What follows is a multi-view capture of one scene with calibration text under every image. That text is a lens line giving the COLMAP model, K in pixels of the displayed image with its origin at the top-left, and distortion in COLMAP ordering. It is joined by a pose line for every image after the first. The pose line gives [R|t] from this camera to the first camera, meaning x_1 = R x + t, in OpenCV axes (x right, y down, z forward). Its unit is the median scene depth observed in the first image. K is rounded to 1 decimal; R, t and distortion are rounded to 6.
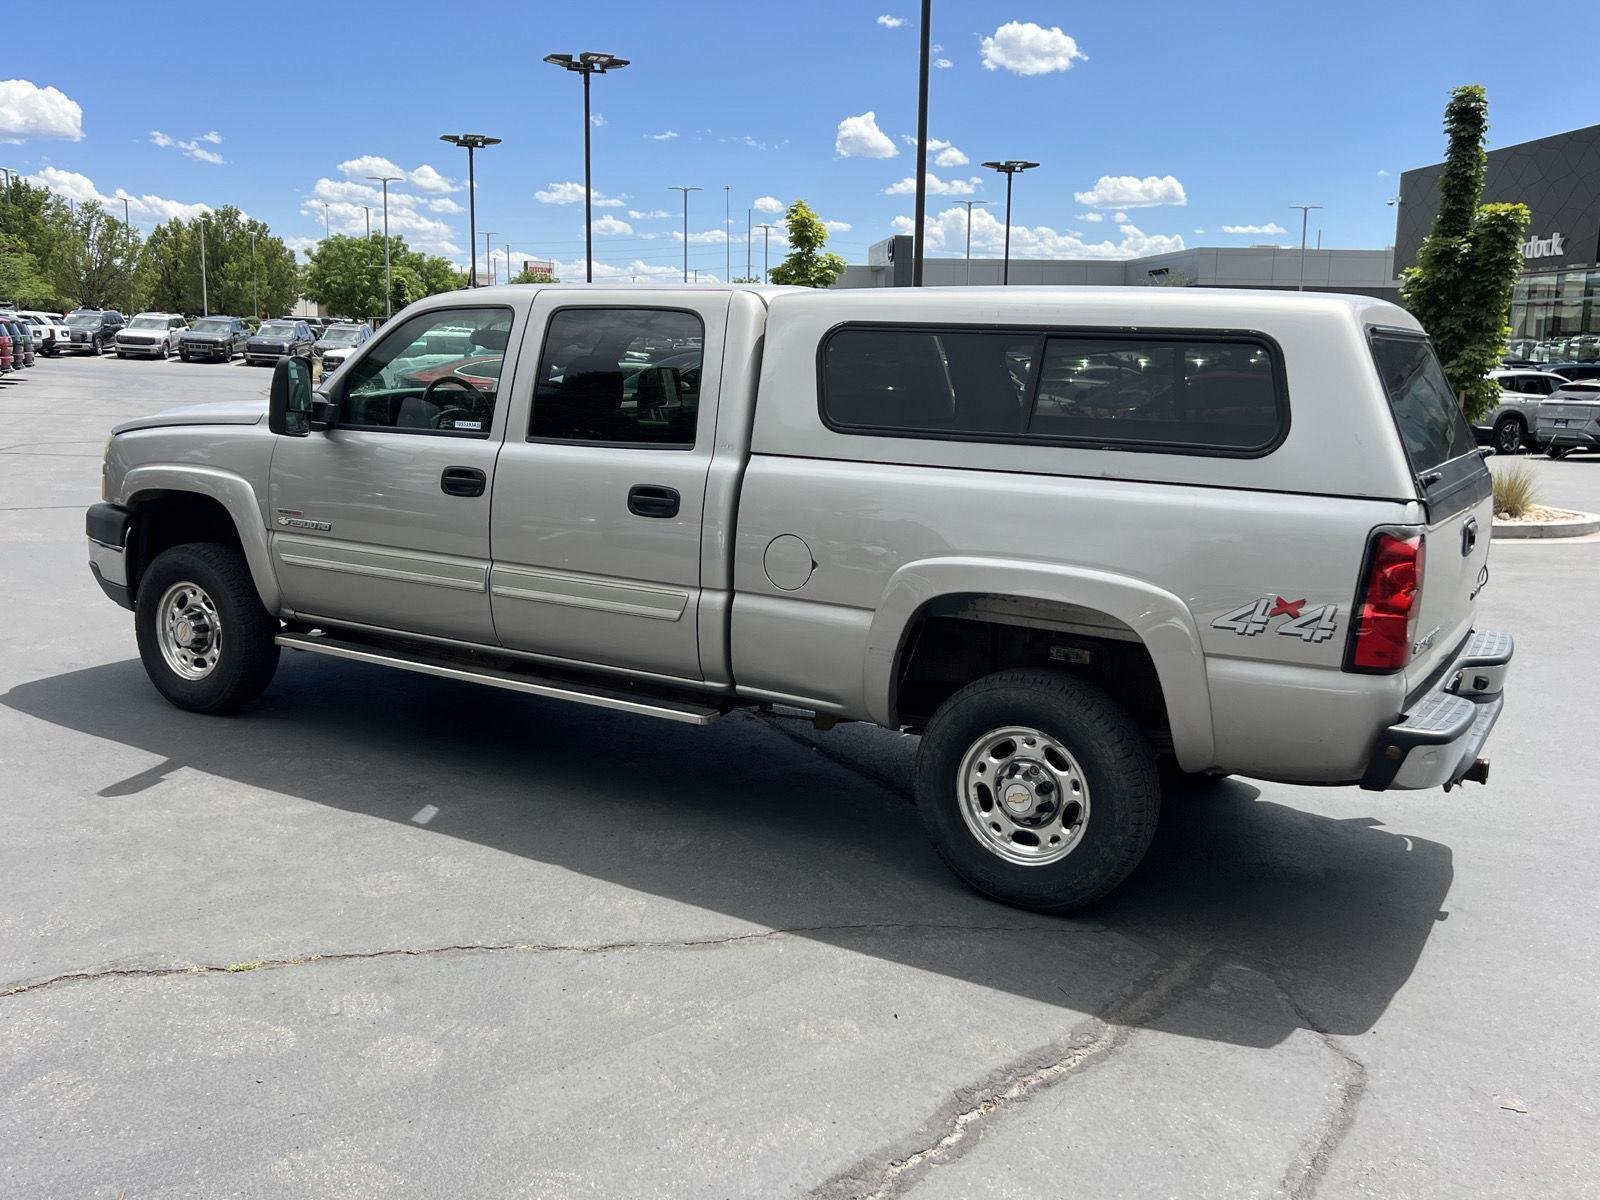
lens RADIAL K [[1482.3, 0, 789.3], [0, 1482.3, 592.3], [0, 0, 1]] dist [0.085401, -0.117749]
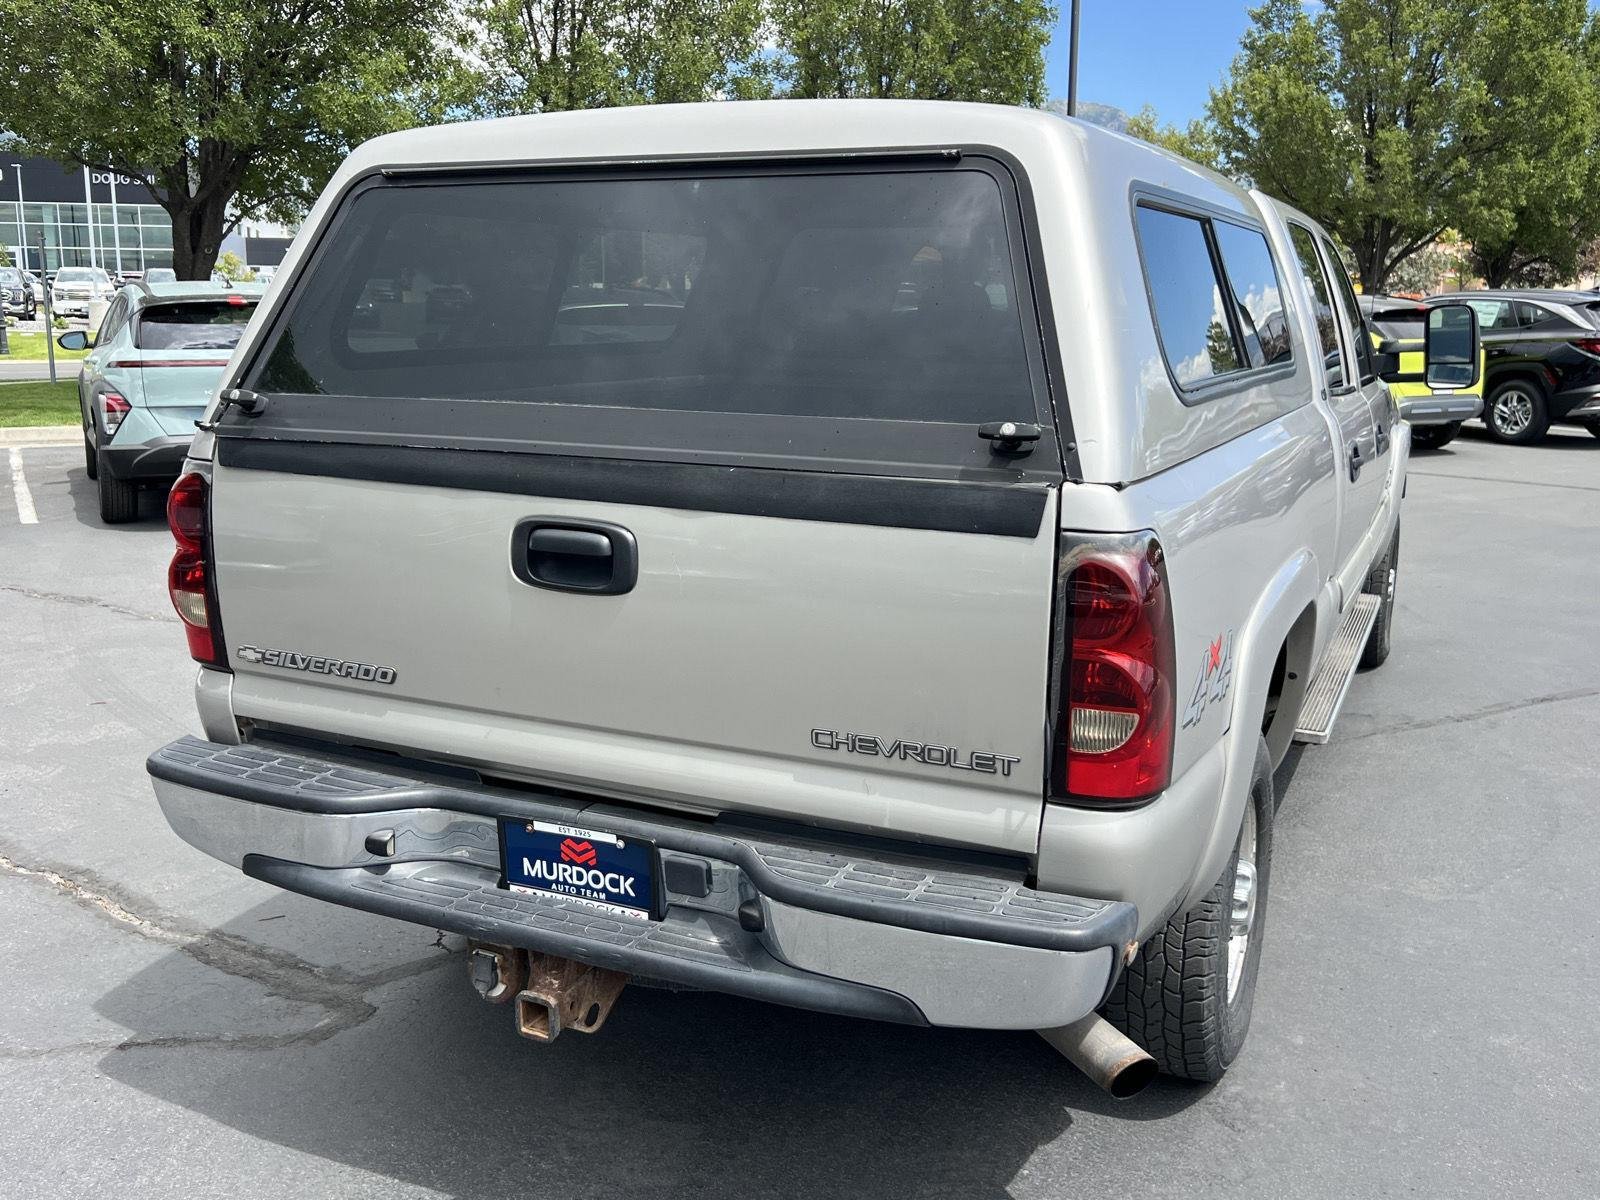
lens RADIAL K [[1482.3, 0, 789.3], [0, 1482.3, 592.3], [0, 0, 1]] dist [0.085401, -0.117749]
pose [[0.091734, 0.164794, -0.982053, 0.866876], [-0.171694, 0.974059, 0.147414, -0.102578], [0.980870, 0.155090, 0.117648, 0.911272]]
